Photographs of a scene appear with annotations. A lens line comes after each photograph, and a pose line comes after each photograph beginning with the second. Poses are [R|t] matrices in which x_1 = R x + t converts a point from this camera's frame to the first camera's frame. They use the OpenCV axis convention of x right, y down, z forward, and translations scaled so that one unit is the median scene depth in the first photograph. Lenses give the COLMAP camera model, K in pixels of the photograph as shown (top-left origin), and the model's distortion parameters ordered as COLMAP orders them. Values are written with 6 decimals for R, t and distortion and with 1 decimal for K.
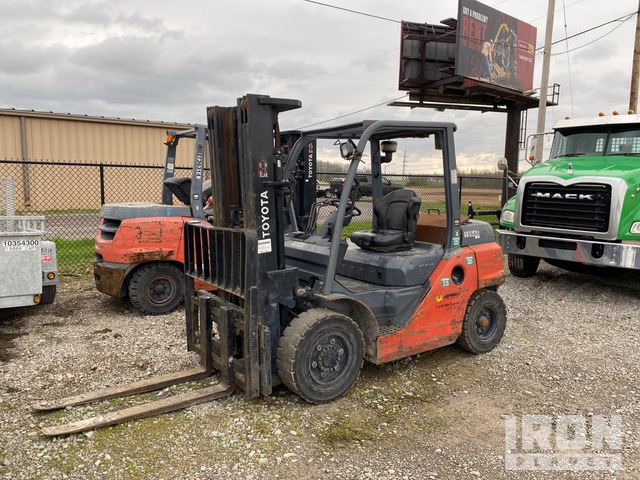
lens RADIAL K [[509.2, 0, 321.8], [0, 509.2, 241.5], [0, 0, 1]] dist [0.059537, -0.012055]
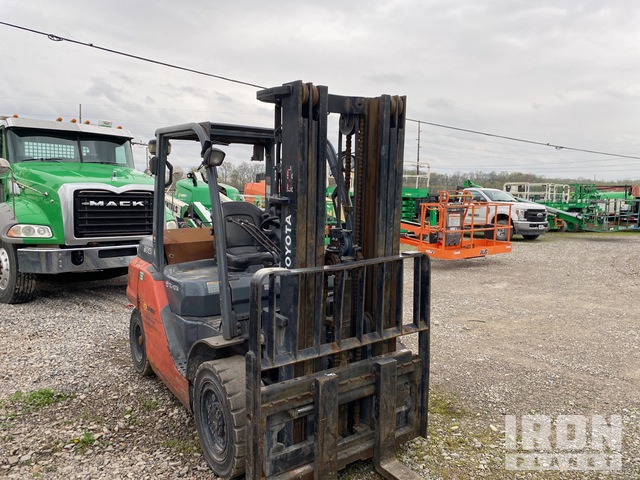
lens RADIAL K [[509.2, 0, 321.1], [0, 509.2, 238.7], [0, 0, 1]] dist [0.059537, -0.012055]
pose [[-0.026881, -0.111635, 0.993386, -0.534392], [0.112730, 0.987067, 0.113975, -0.088927], [-0.993262, 0.115049, -0.013948, 0.621128]]
